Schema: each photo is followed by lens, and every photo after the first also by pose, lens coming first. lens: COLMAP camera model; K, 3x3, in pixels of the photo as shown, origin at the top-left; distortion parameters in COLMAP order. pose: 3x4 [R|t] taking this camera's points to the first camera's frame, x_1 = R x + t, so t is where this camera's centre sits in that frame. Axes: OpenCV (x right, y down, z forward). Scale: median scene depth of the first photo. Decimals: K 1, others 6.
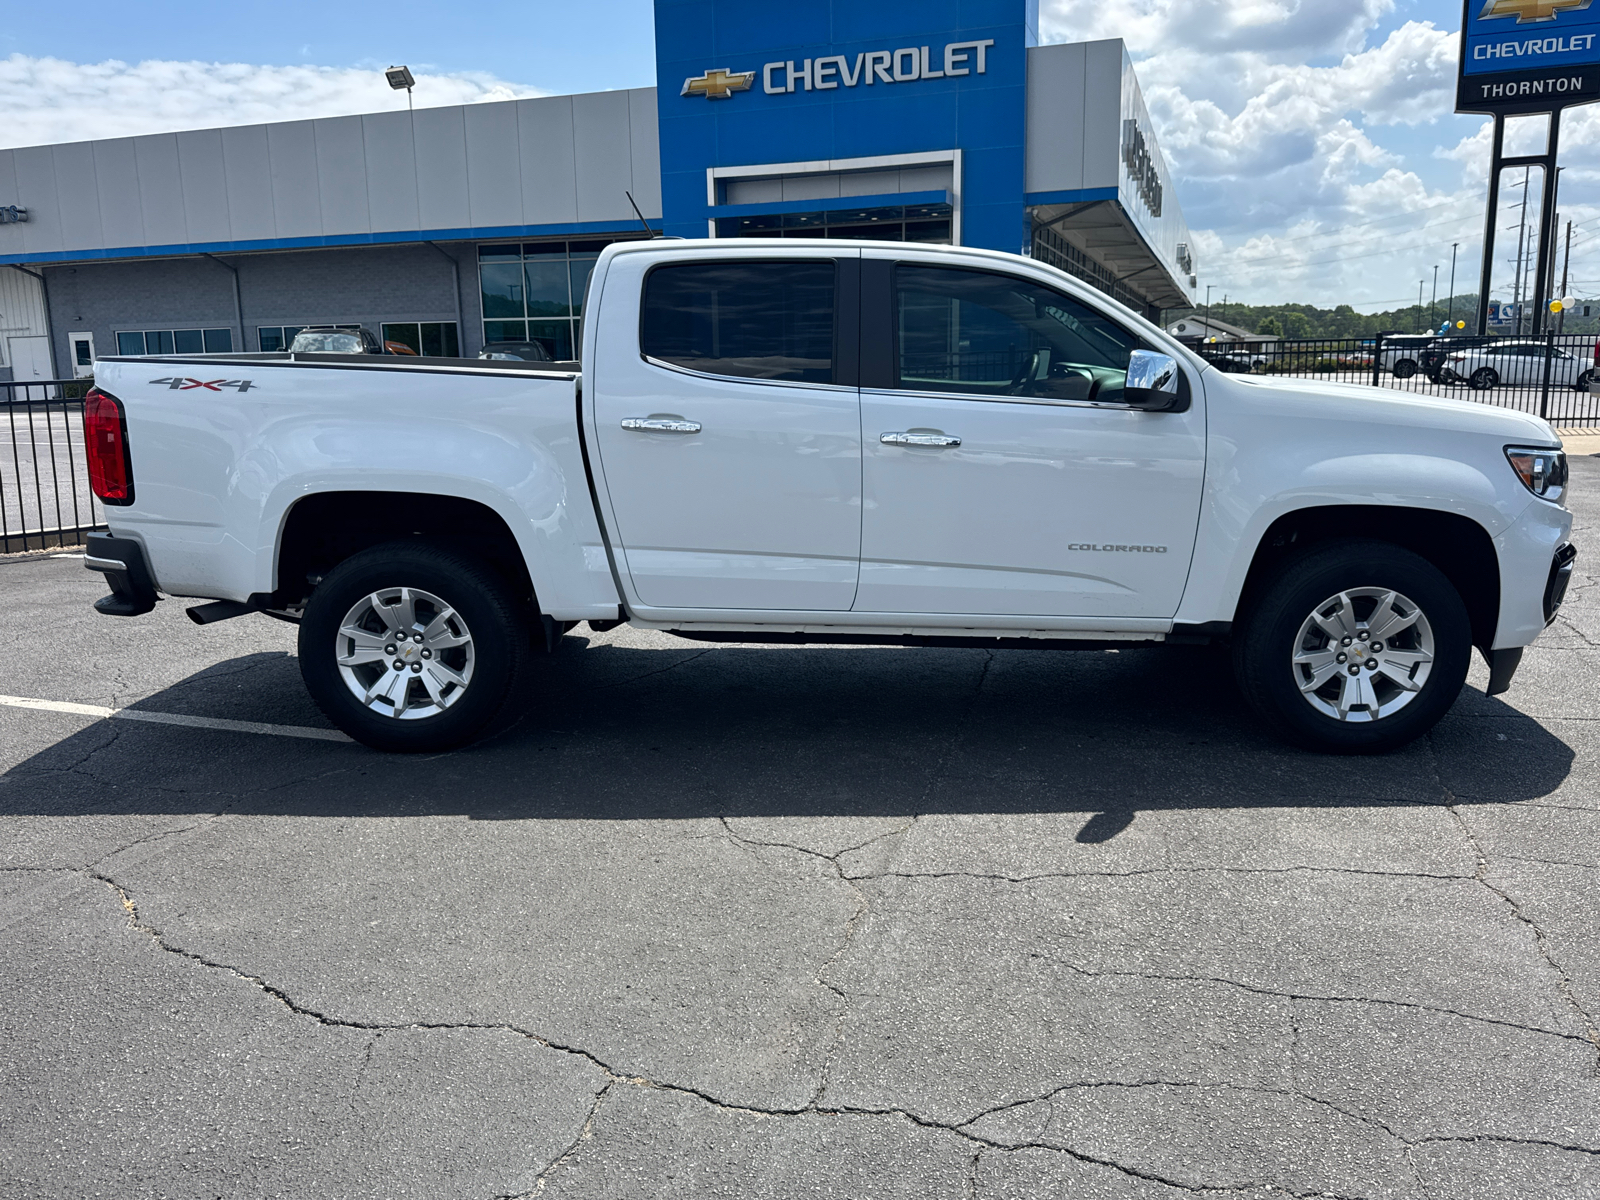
lens RADIAL K [[1274.3, 0, 800.0], [0, 1274.3, 600.0], [0, 0, 1]] dist [0.037647, -0.042890]
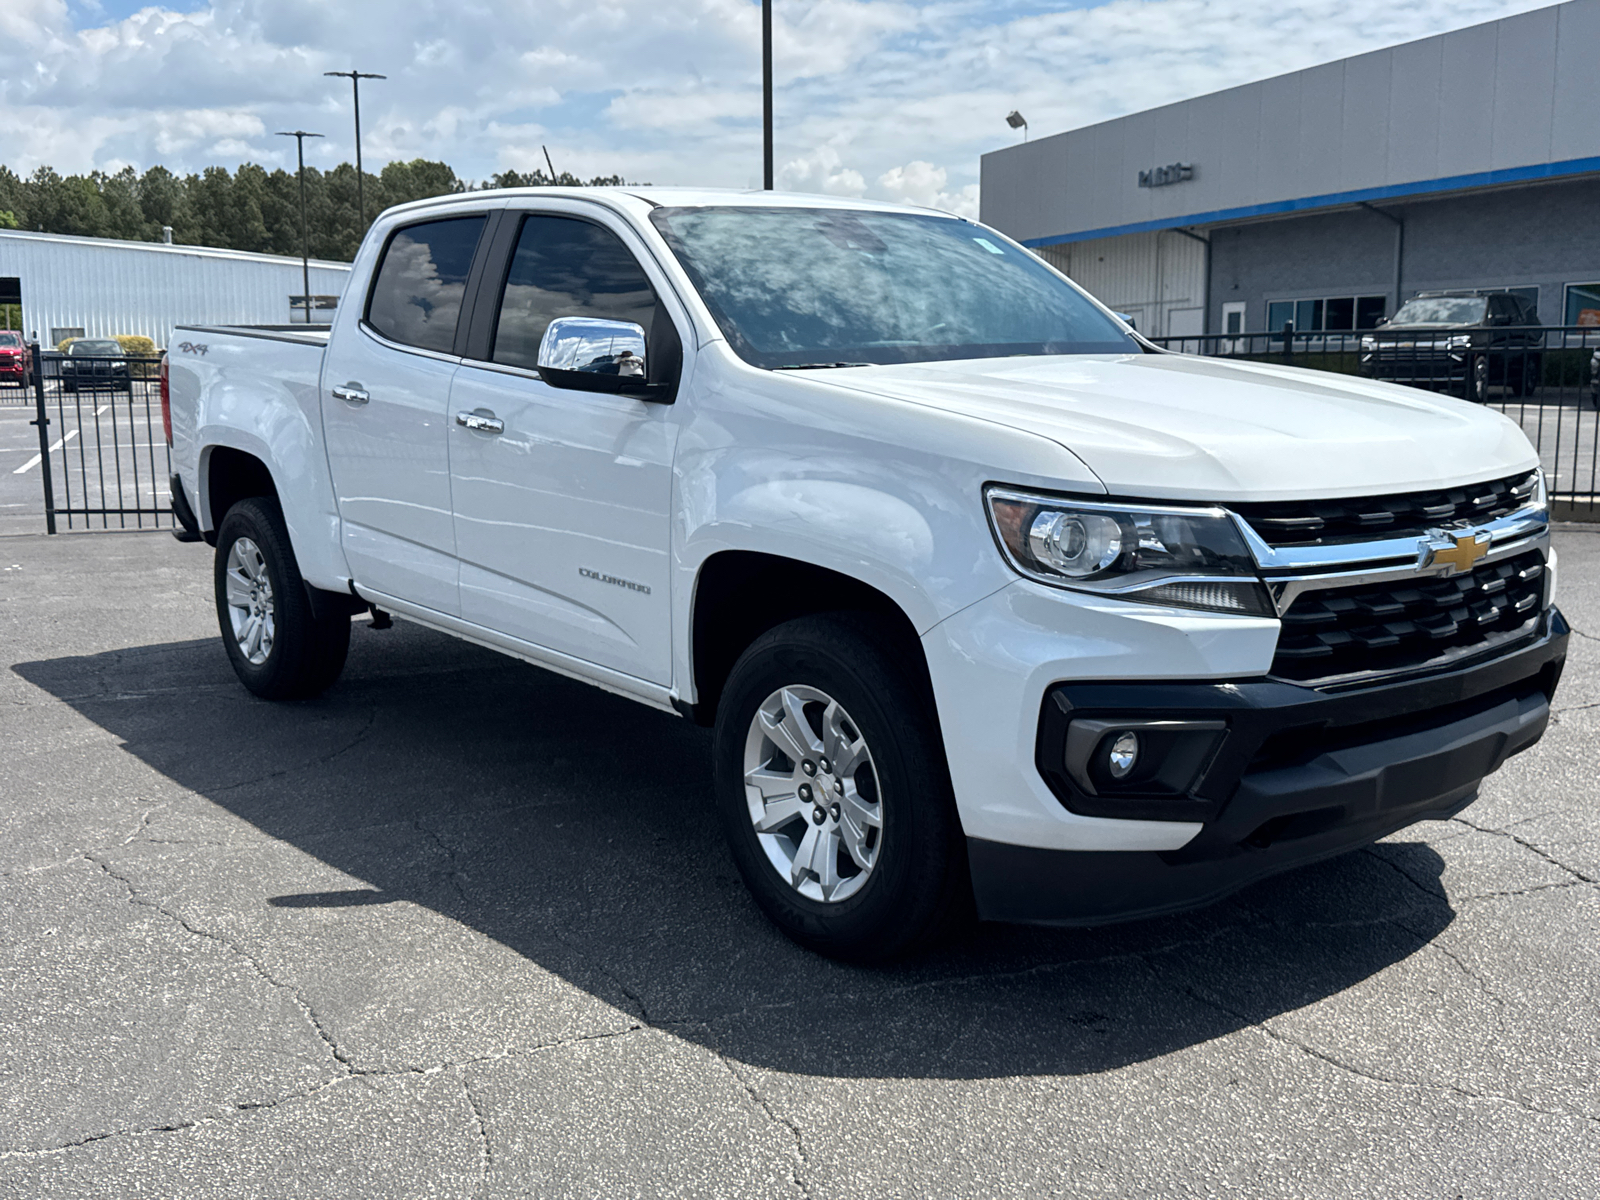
lens RADIAL K [[1670.1, 0, 800.0], [0, 1670.1, 600.0], [0, 0, 1]] dist [0.116452, -0.245713]
pose [[0.625129, 0.126772, -0.770158, 1.053223], [-0.149894, 0.987854, 0.040938, -0.084522], [0.765993, 0.089850, 0.636538, 0.455088]]
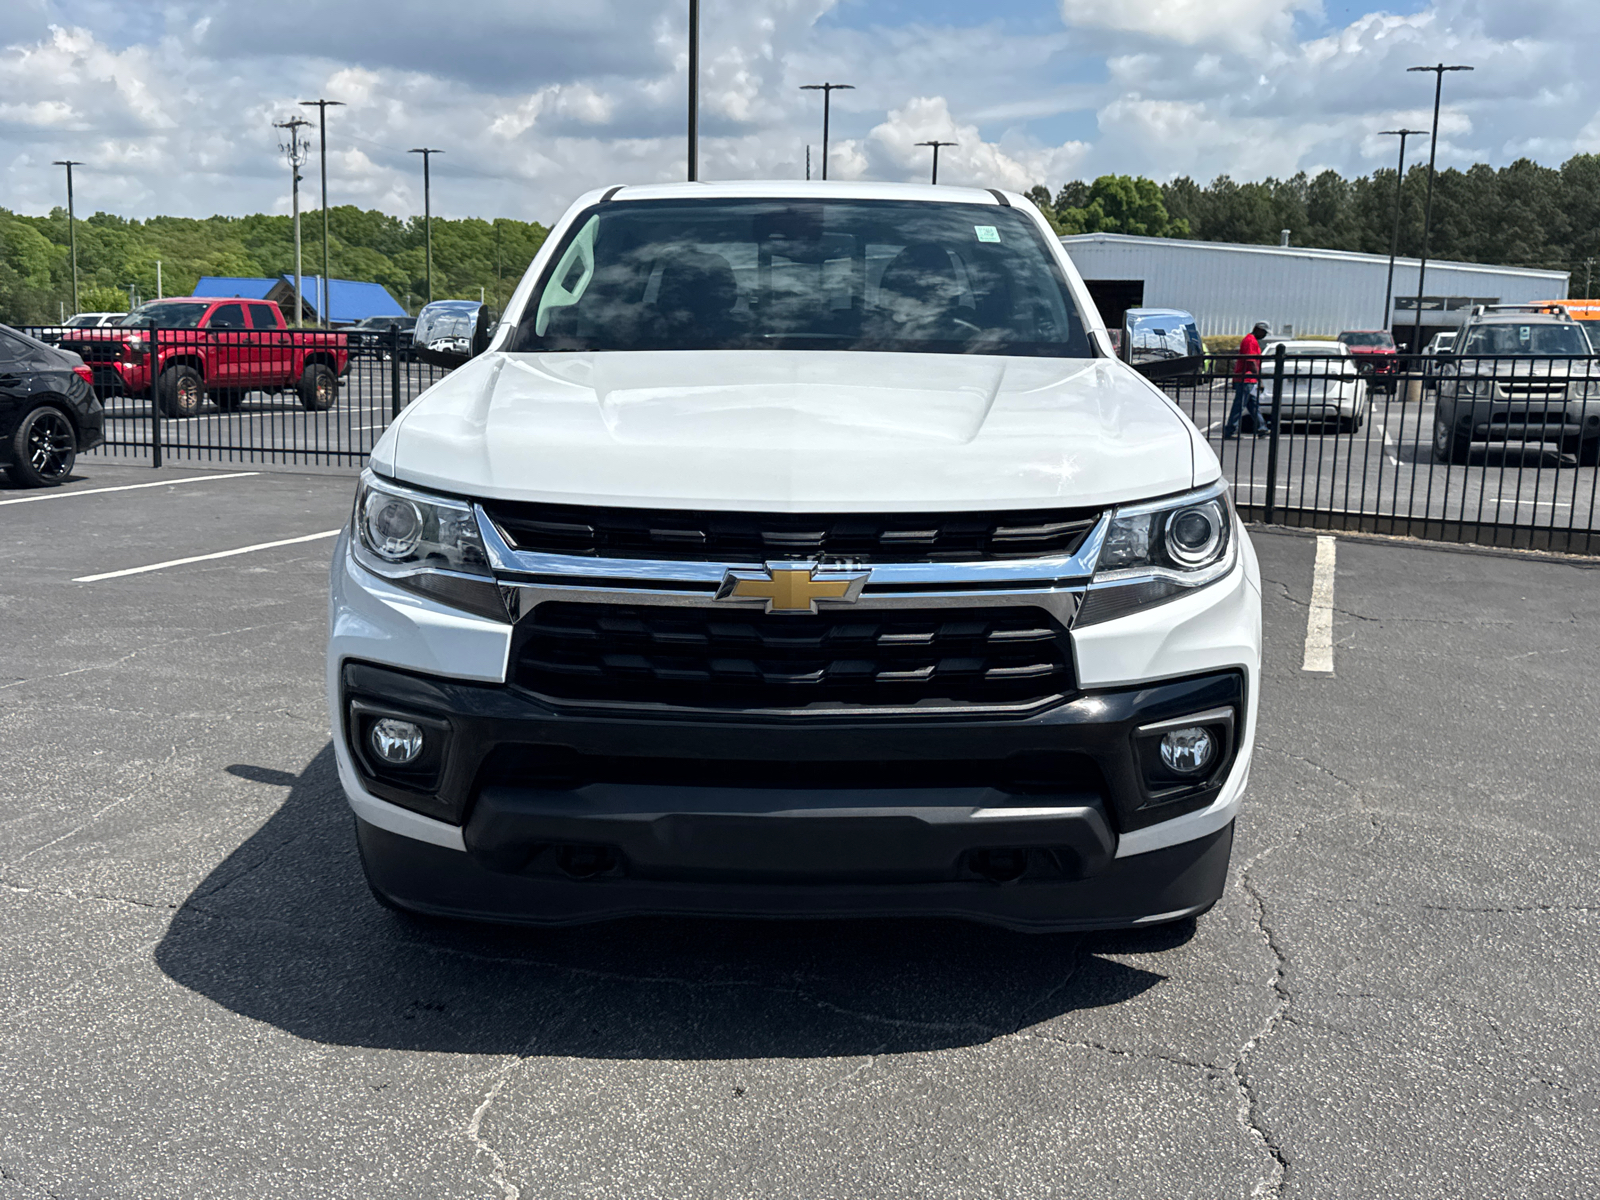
lens RADIAL K [[1686.9, 0, 794.5], [0, 1686.9, 580.8], [0, 0, 1]] dist [0.069894, -0.149405]
pose [[-0.035074, 0.155599, -0.987197, 1.290895], [-0.211029, 0.964379, 0.159500, -0.227831], [0.976850, 0.213922, -0.000989, 1.181896]]
